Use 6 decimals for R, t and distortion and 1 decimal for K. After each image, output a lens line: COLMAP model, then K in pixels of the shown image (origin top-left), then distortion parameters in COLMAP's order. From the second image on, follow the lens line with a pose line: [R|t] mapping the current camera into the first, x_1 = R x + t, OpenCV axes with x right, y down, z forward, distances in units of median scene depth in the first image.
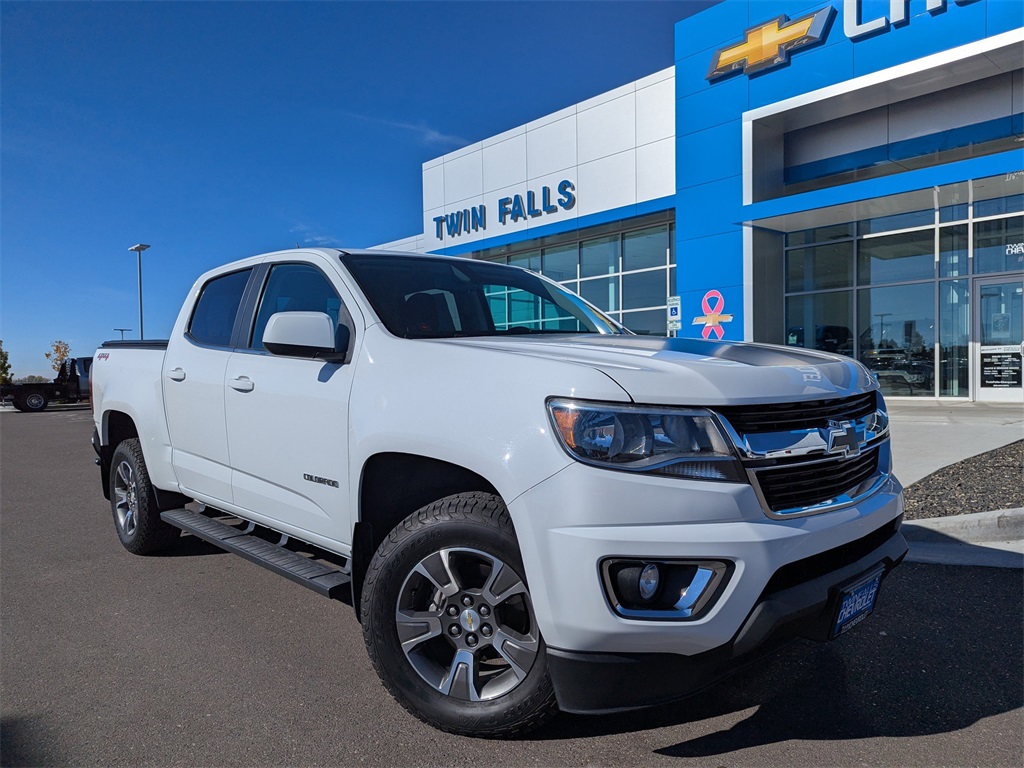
lens RADIAL K [[721.6, 0, 517.6], [0, 721.6, 392.5], [0, 0, 1]] dist [0.043107, -0.038115]
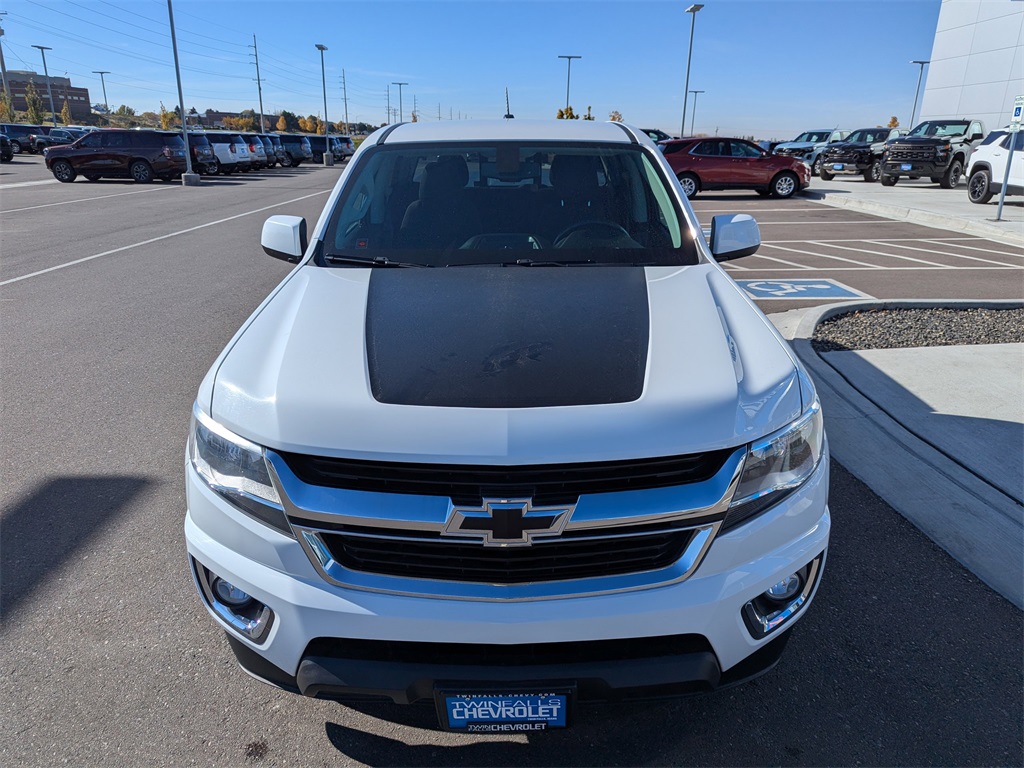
lens RADIAL K [[721.6, 0, 516.7], [0, 721.6, 388.8], [0, 0, 1]] dist [0.043107, -0.038115]
pose [[0.732745, 0.251806, -0.632202, 0.141662], [-0.045554, 0.945087, 0.323628, -0.047411], [0.678977, -0.208337, 0.703979, 0.083762]]
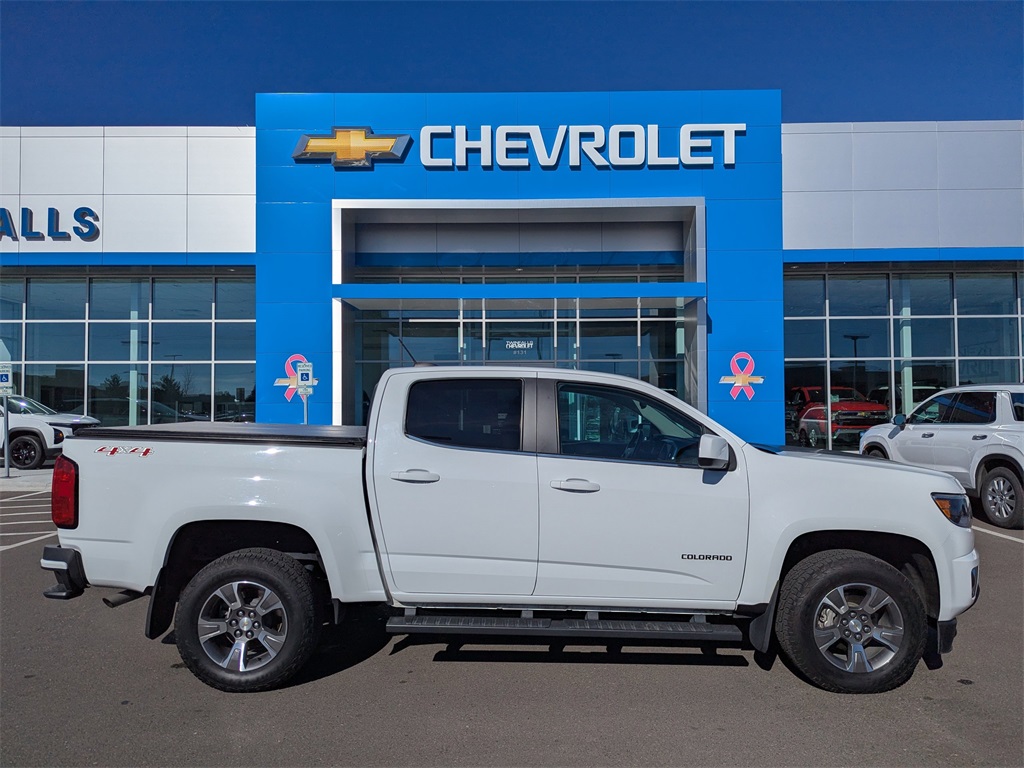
lens RADIAL K [[721.6, 0, 510.5], [0, 721.6, 384.2], [0, 0, 1]] dist [0.043107, -0.038115]
pose [[0.694776, 0.049115, 0.717547, -0.309618], [0.005550, 0.997270, -0.073634, -0.021697], [-0.719205, 0.055142, 0.692607, 0.058836]]
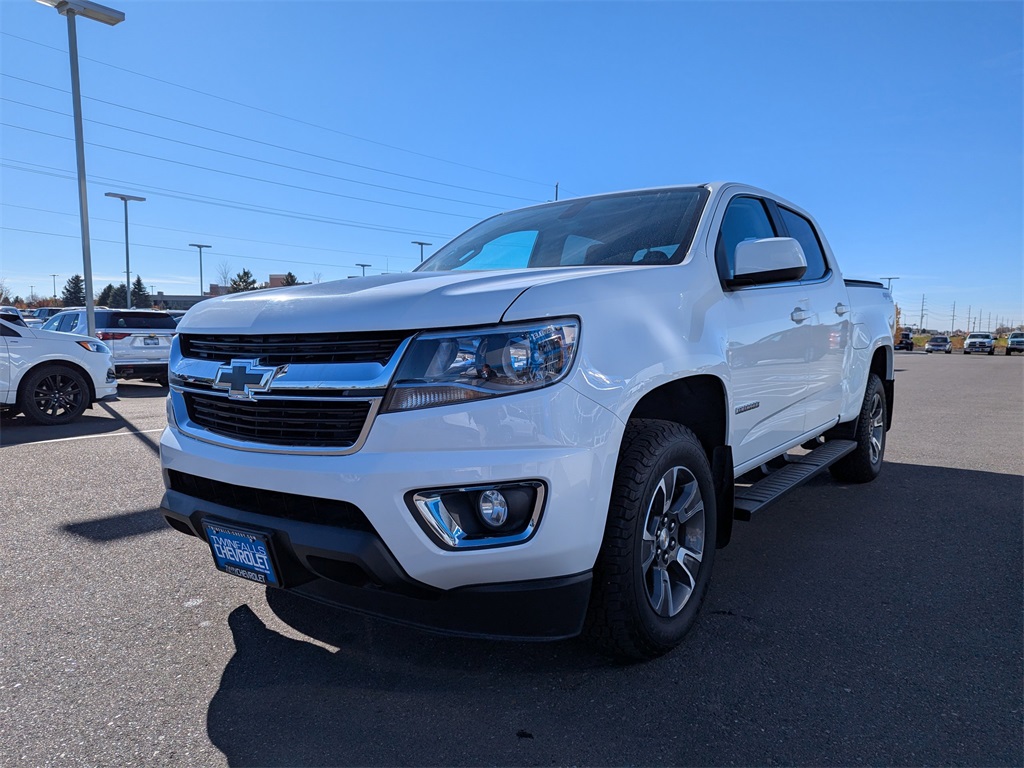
lens RADIAL K [[721.6, 0, 511.5], [0, 721.6, 398.7], [0, 0, 1]] dist [0.043107, -0.038115]
pose [[0.175958, 0.111292, -0.978086, 0.227199], [-0.034863, 0.993670, 0.106793, -0.003283], [0.983780, 0.015308, 0.178724, 0.187526]]
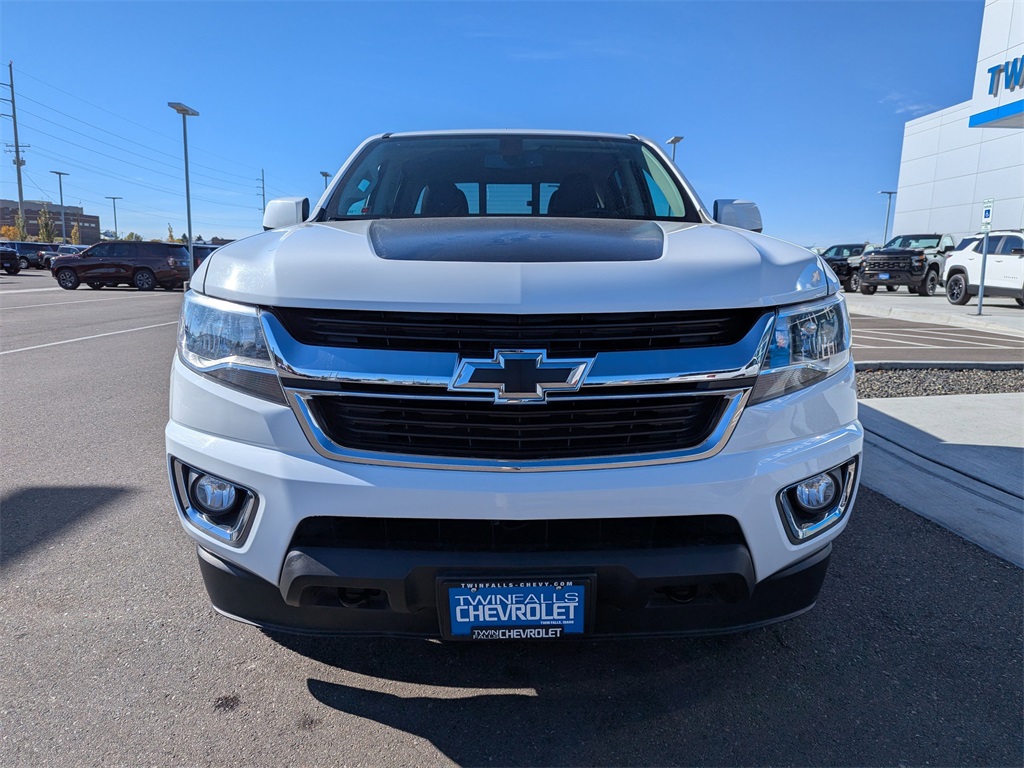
lens RADIAL K [[721.6, 0, 514.6], [0, 721.6, 390.1], [0, 0, 1]] dist [0.043107, -0.038115]
pose [[0.738536, 0.149668, -0.657392, 0.142351], [-0.051936, 0.984781, 0.165857, -0.005169], [0.672210, -0.088349, 0.735070, 0.080864]]
